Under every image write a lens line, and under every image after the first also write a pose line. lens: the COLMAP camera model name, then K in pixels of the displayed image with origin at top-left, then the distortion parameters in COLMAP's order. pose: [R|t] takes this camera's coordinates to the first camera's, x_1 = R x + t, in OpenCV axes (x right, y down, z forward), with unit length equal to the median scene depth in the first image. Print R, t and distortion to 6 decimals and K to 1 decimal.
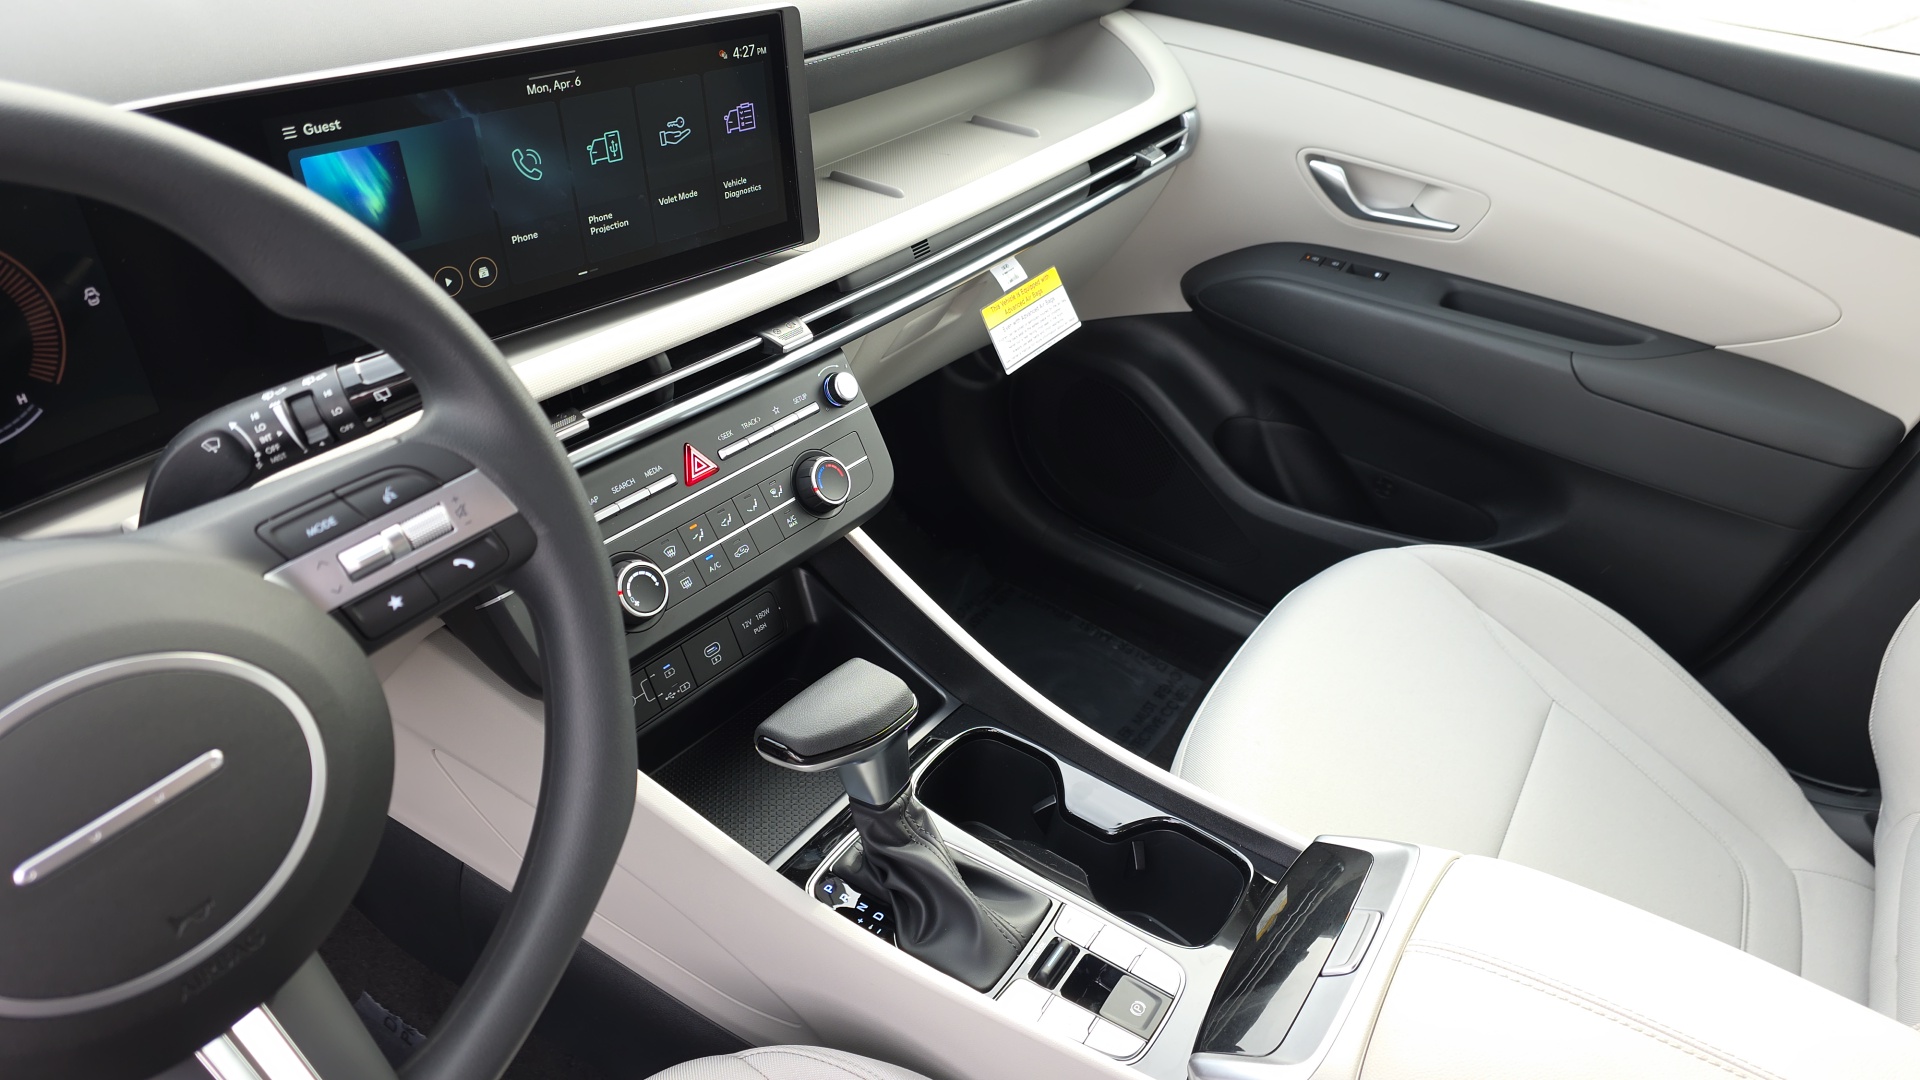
lens RADIAL K [[1296.7, 0, 998.0], [0, 1296.7, 544.7], [0, 0, 1]] dist [0.065475, -0.087879]
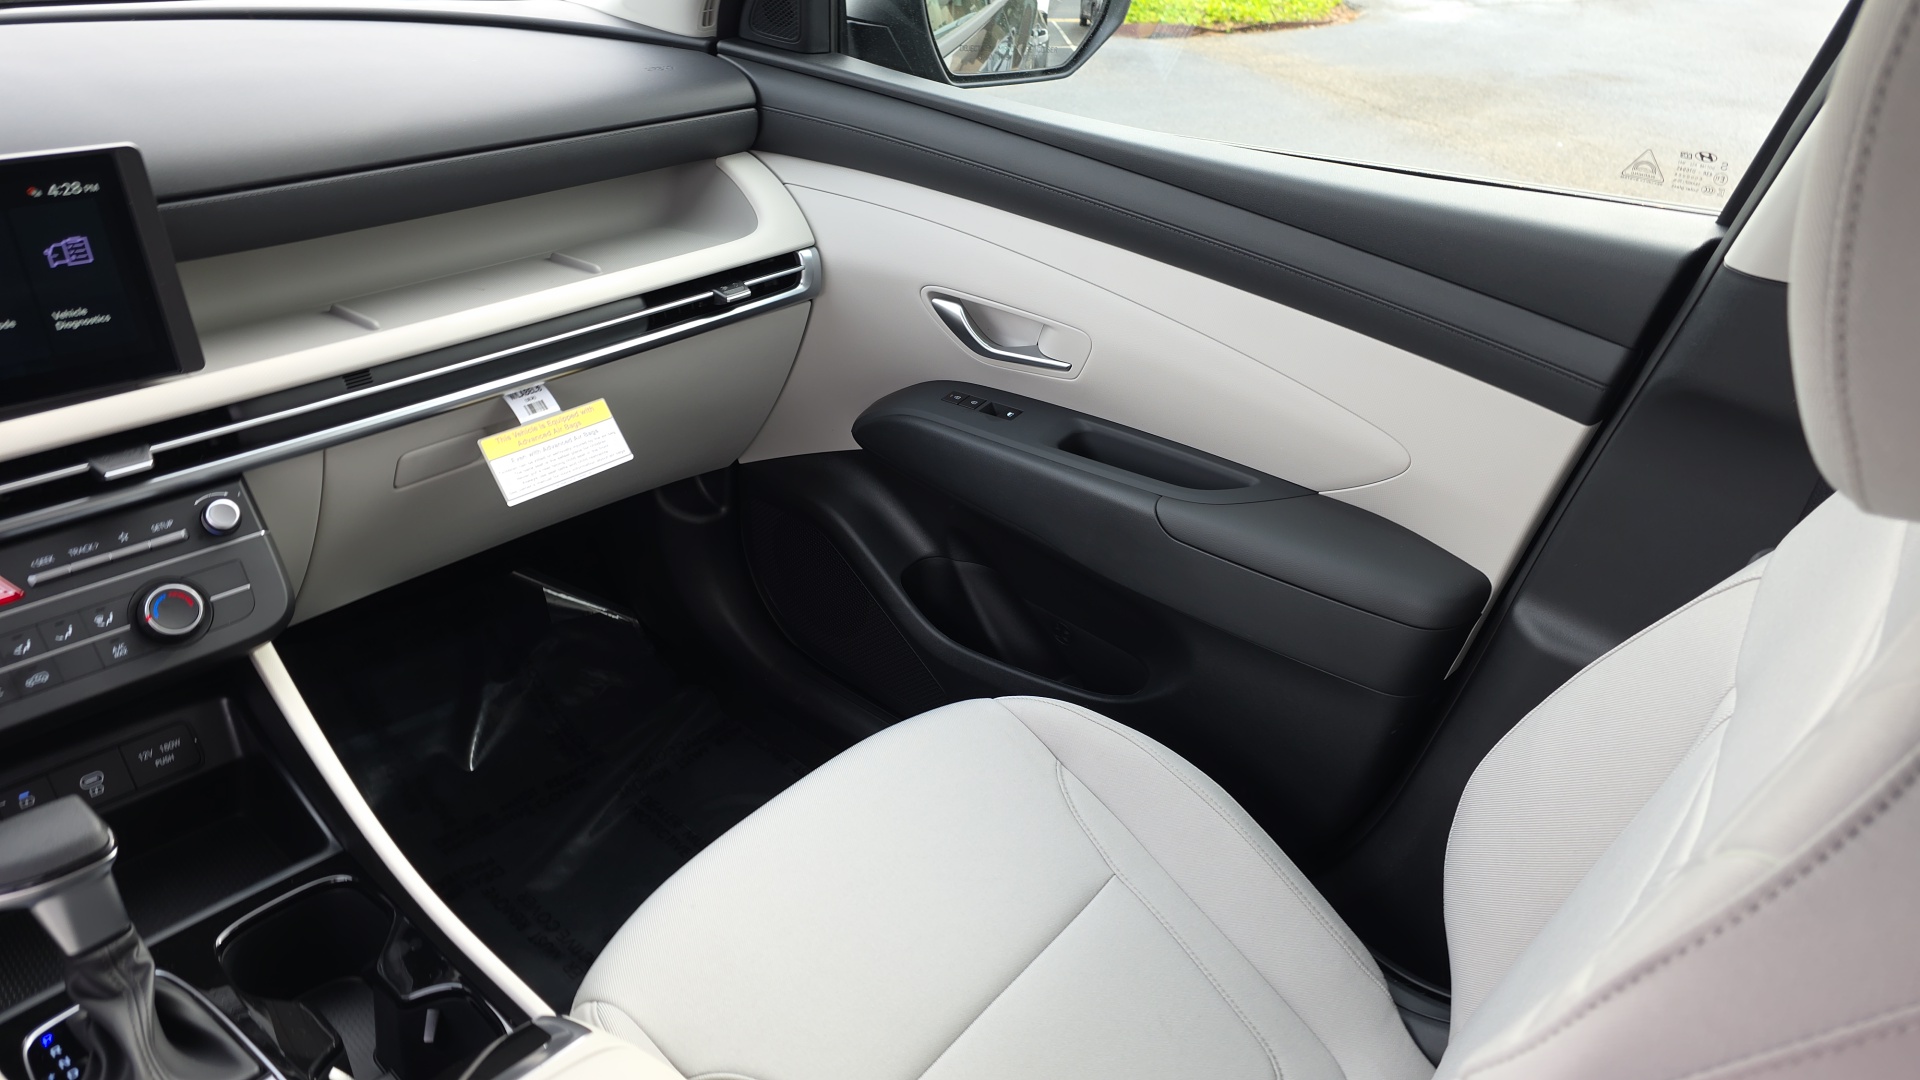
lens RADIAL K [[1309.9, 0, 982.8], [0, 1309.9, 544.2], [0, 0, 1]] dist [0.068638, -0.061258]
pose [[0.991803, 0.019726, -0.126244, 0.635300], [-0.032953, 0.994077, -0.103564, -0.015485], [0.123453, 0.106875, 0.986578, 0.084226]]
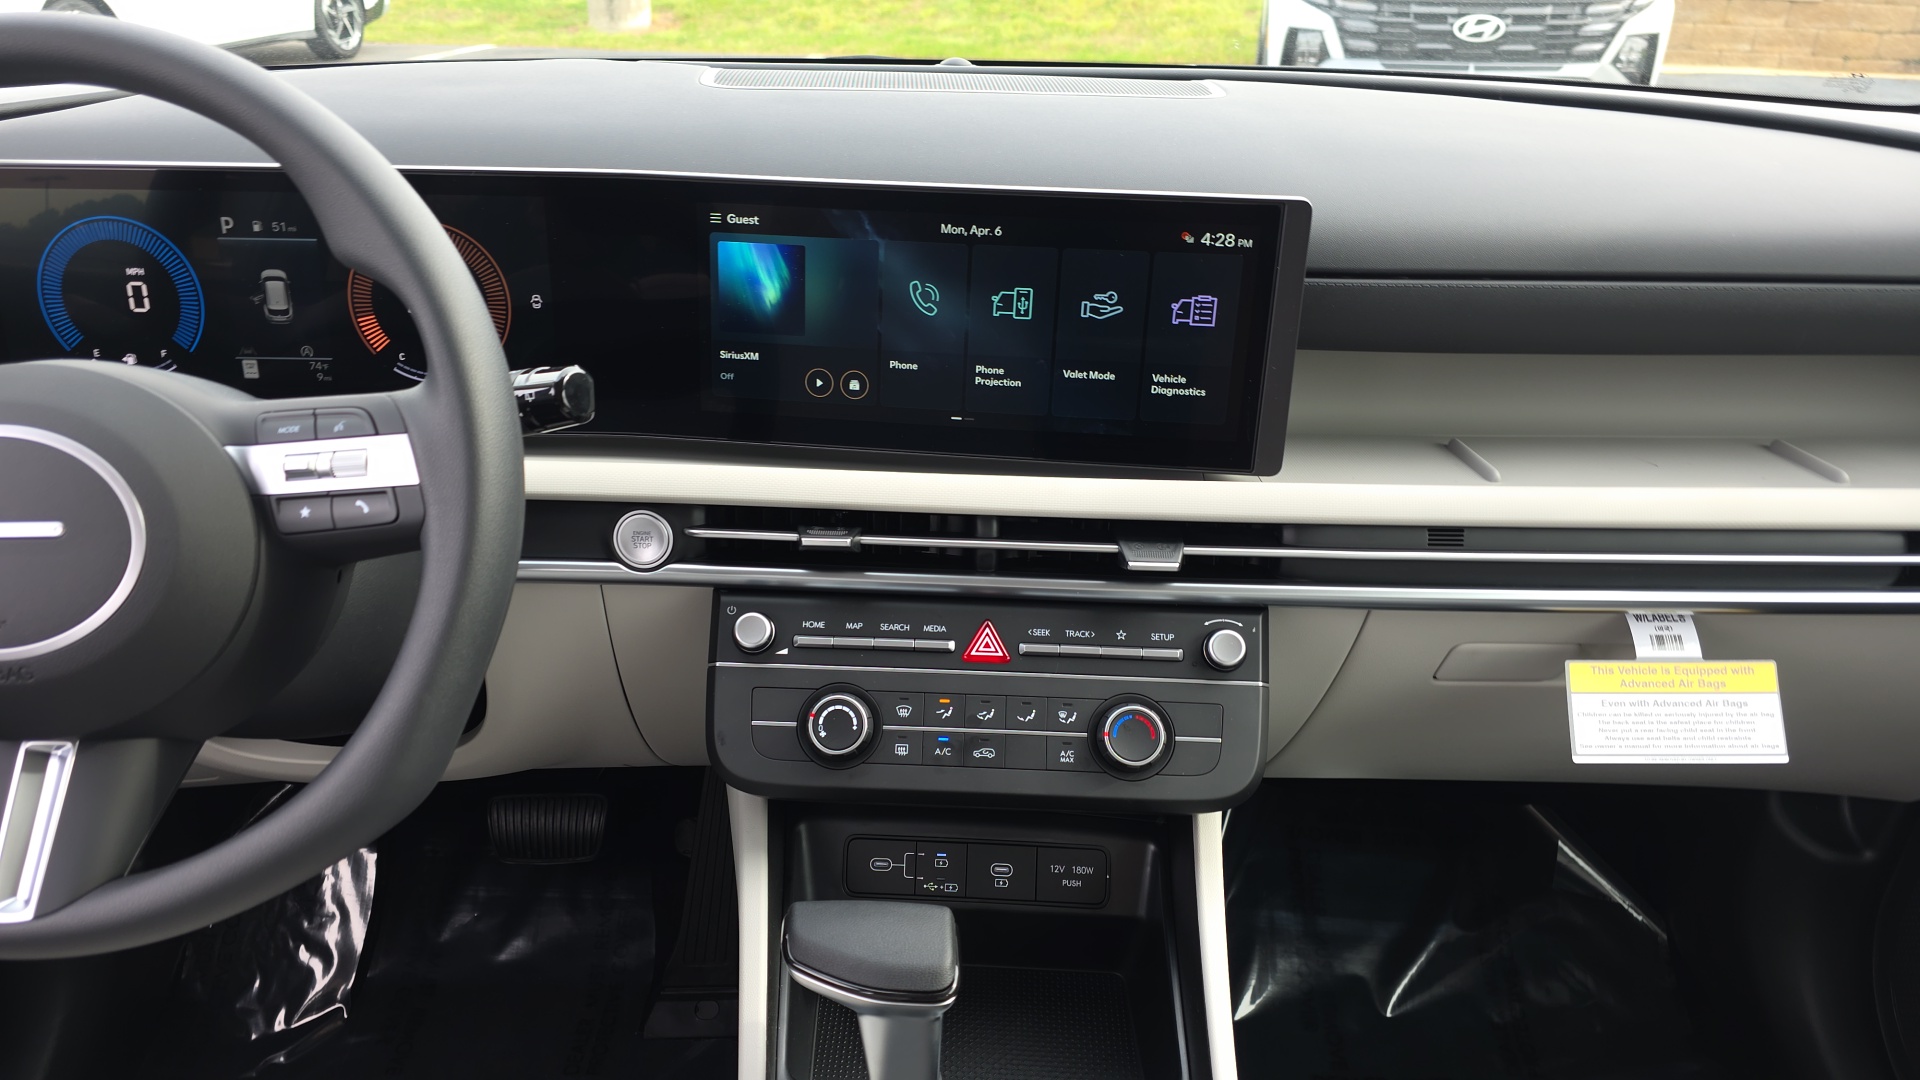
lens RADIAL K [[1298.6, 0, 930.2], [0, 1298.6, 582.9], [0, 0, 1]] dist [0.094154, -0.111330]
pose [[0.554271, 0.291299, -0.779698, 0.436382], [-0.453527, 0.891180, 0.010547, -0.090625], [0.697924, 0.347768, 0.626067, 0.382749]]
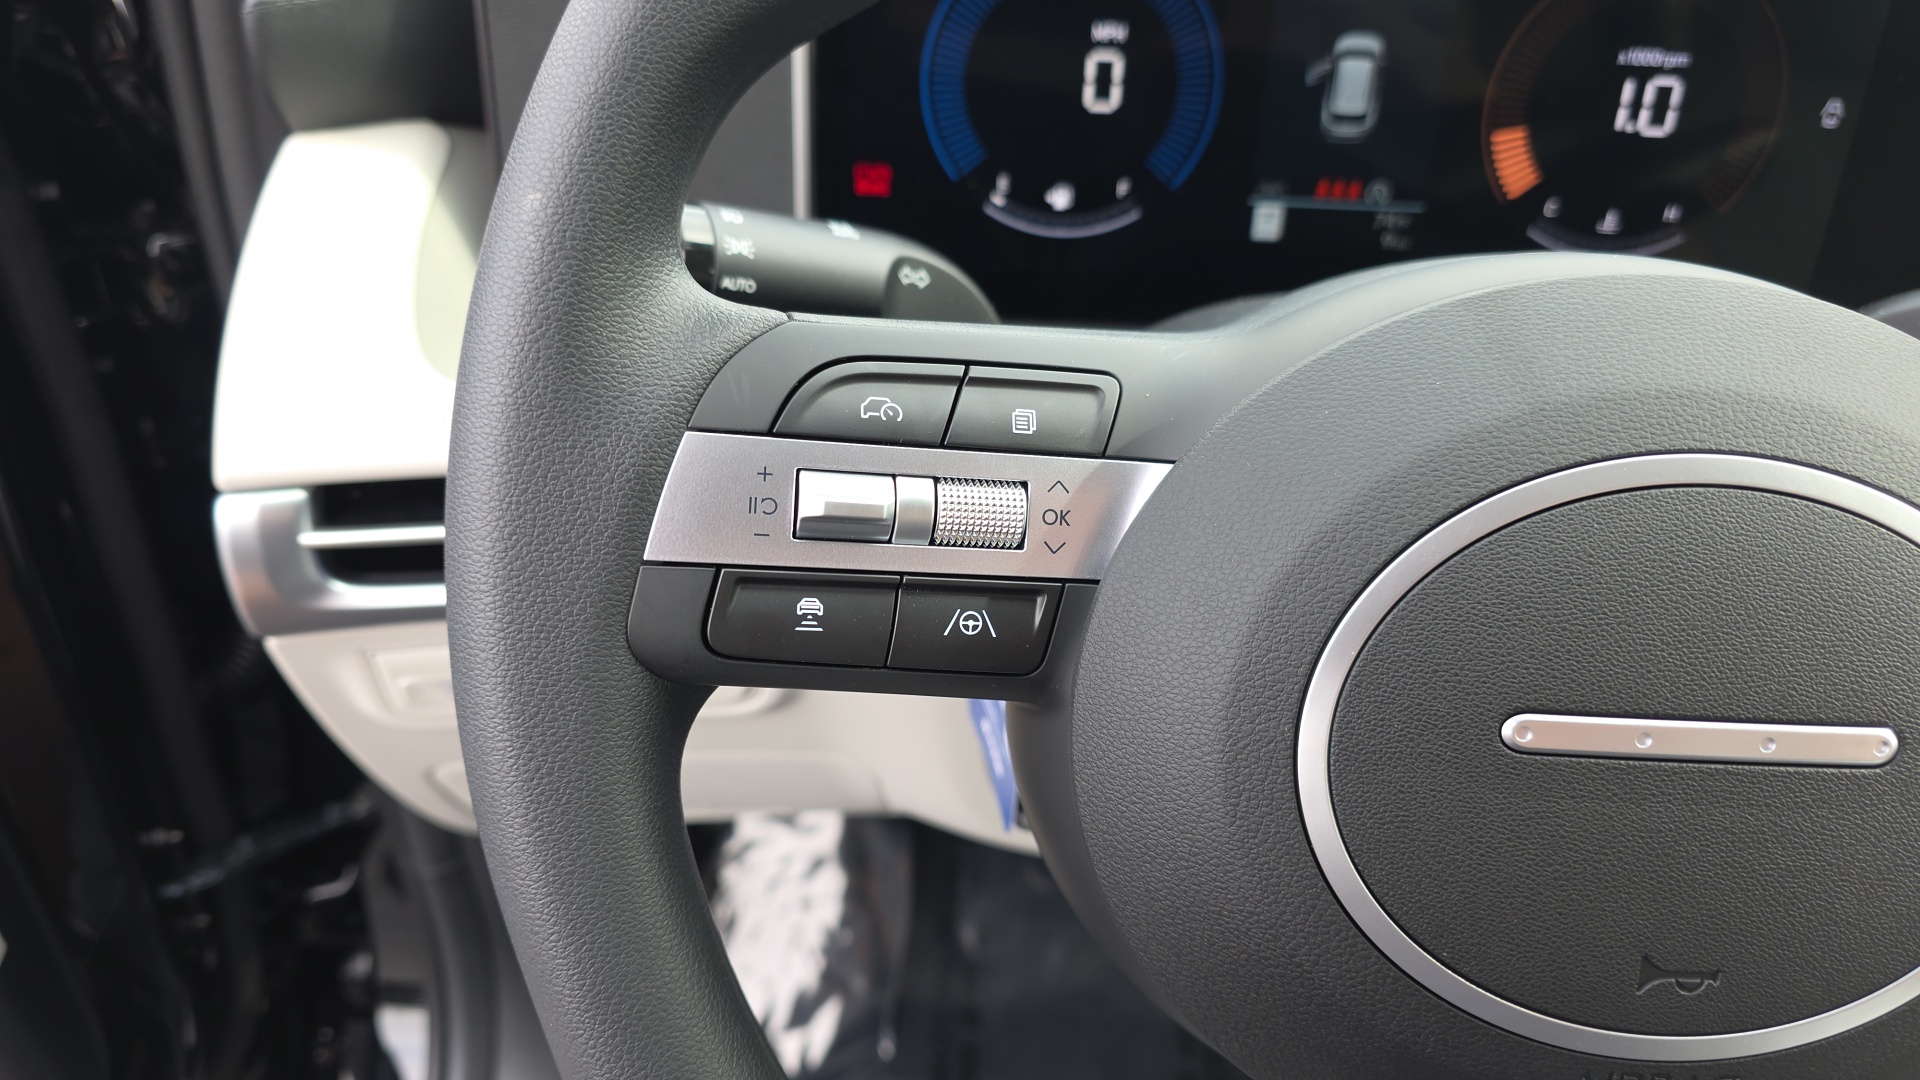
lens RADIAL K [[1342.6, 0, 955.0], [0, 1342.6, 547.5], [0, 0, 1]] dist [0.003756, -0.003256]
pose [[0.515272, 0.409454, -0.752889, -0.209923], [-0.489090, 0.861879, 0.133998, 0.098087], [0.703765, 0.299185, 0.644362, 0.198028]]
